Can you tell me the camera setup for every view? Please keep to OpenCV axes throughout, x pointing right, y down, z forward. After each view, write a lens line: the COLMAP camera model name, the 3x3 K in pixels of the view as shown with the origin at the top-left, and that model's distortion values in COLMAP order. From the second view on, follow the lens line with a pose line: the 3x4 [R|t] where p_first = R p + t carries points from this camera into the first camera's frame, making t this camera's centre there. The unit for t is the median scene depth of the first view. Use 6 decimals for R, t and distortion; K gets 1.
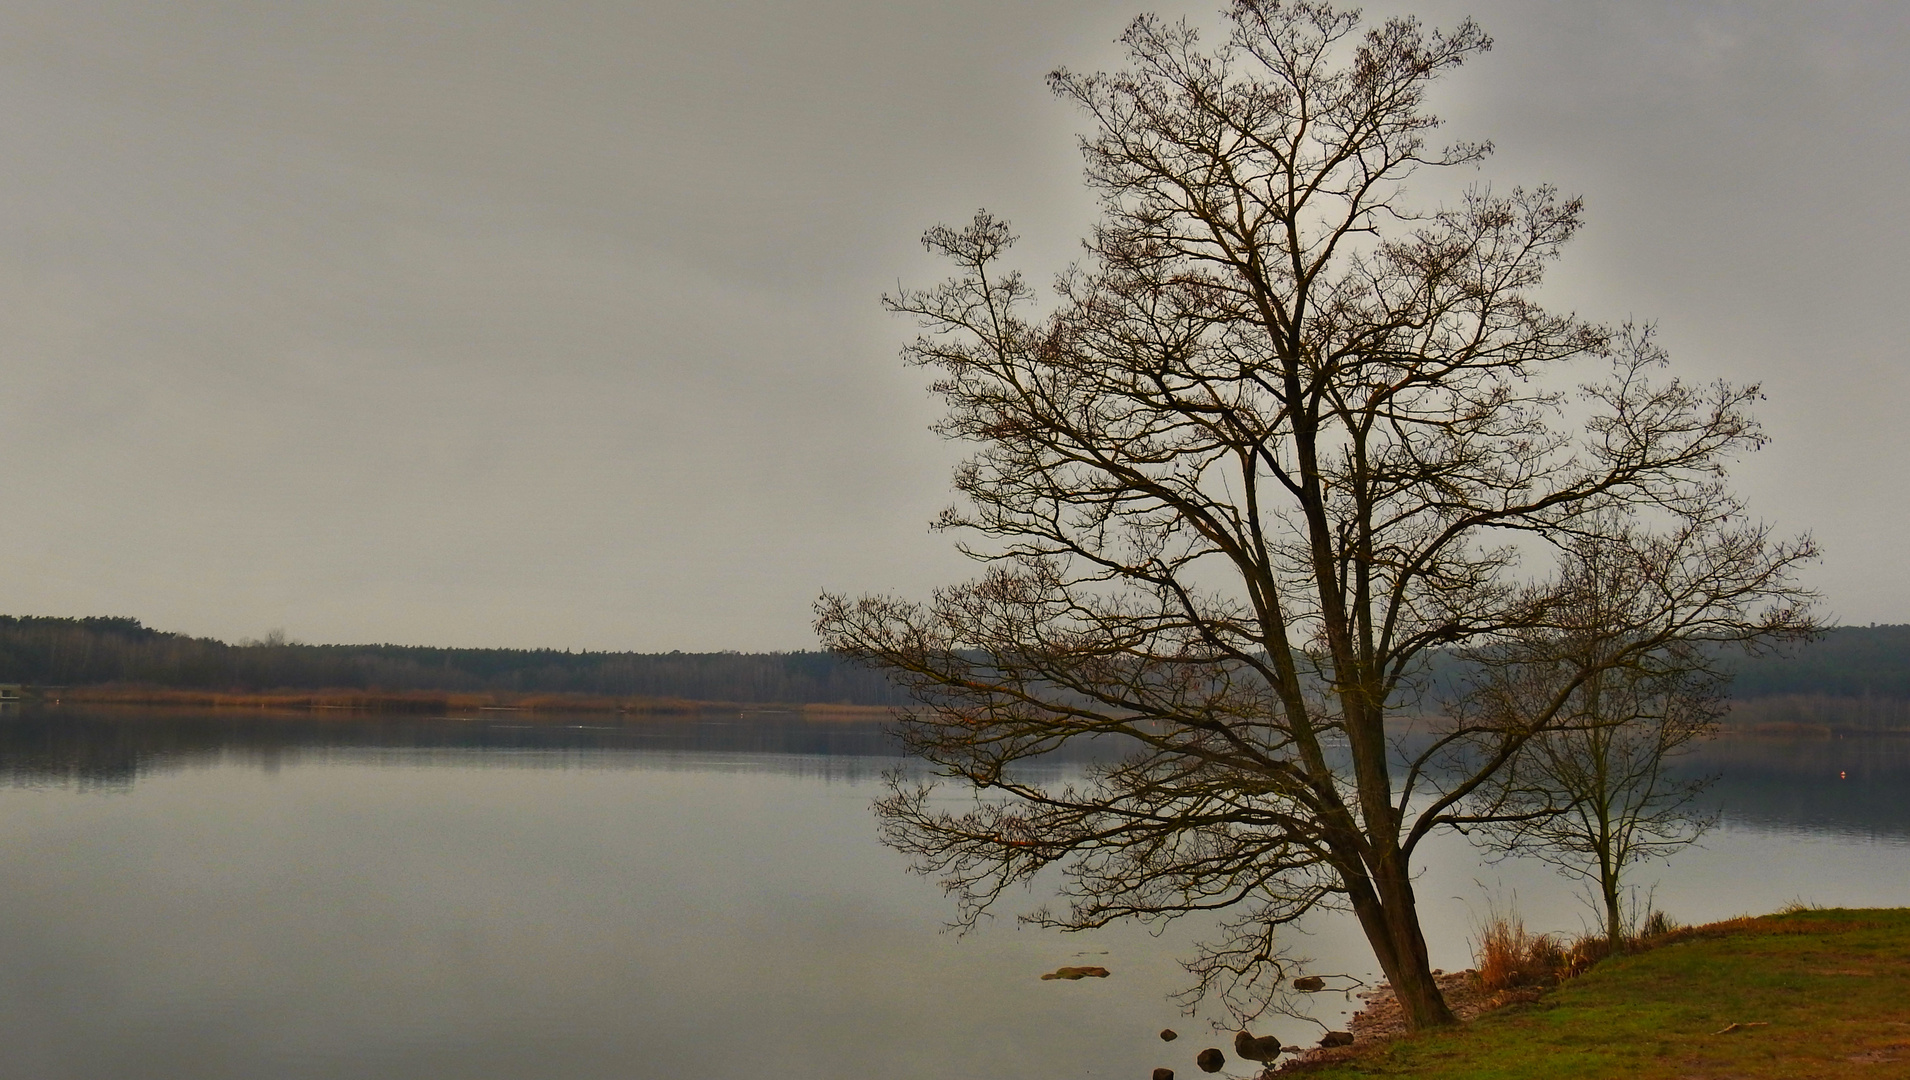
lens RADIAL K [[3001.8, 0, 955.5], [0, 3001.8, 548.9], [0, 0, 1]] dist [0.046321, 0.000000]
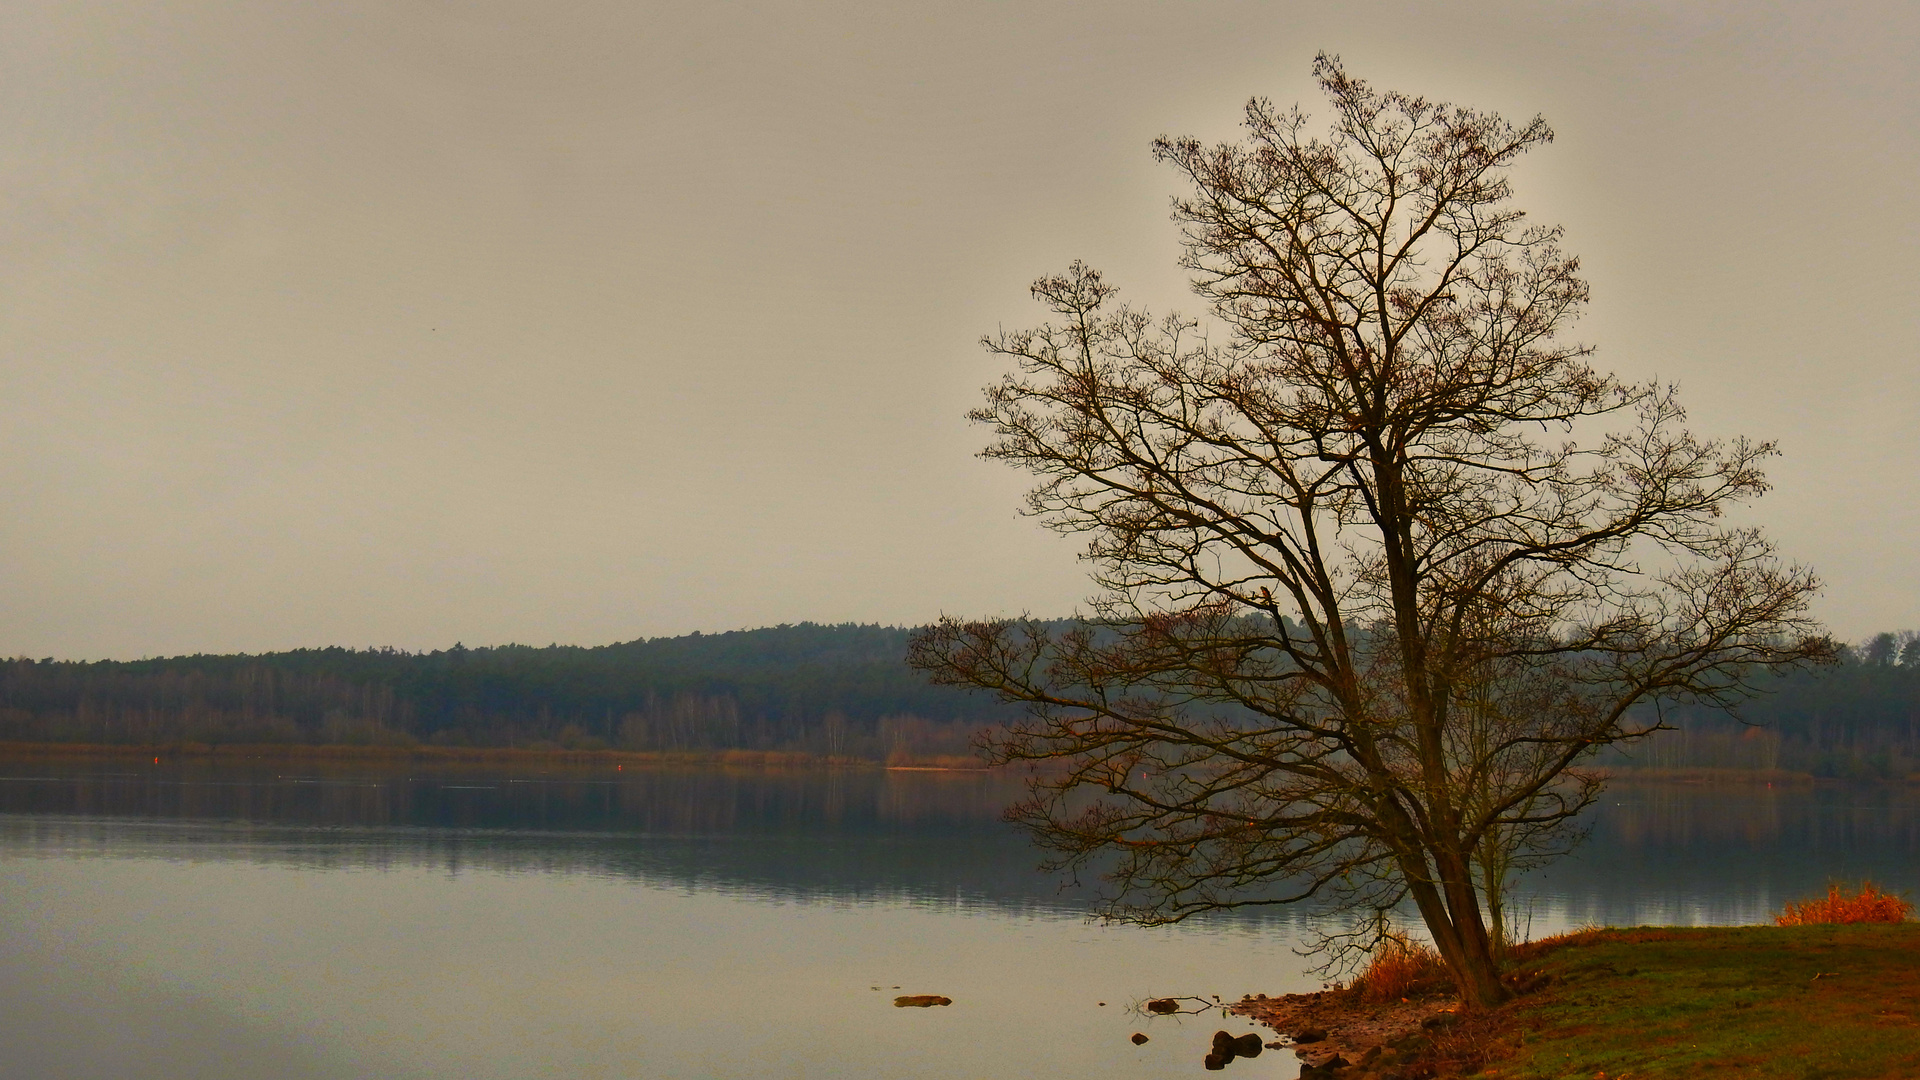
lens RADIAL K [[4487.9, 0, 959.7], [0, 4487.9, 538.7], [0, 0, 1]] dist [-0.054101, 0.000000]
pose [[0.970033, 0.010376, 0.242753, -0.444736], [-0.012492, 0.999896, 0.007178, -0.025108], [-0.242653, -0.009995, 0.970062, -0.584419]]
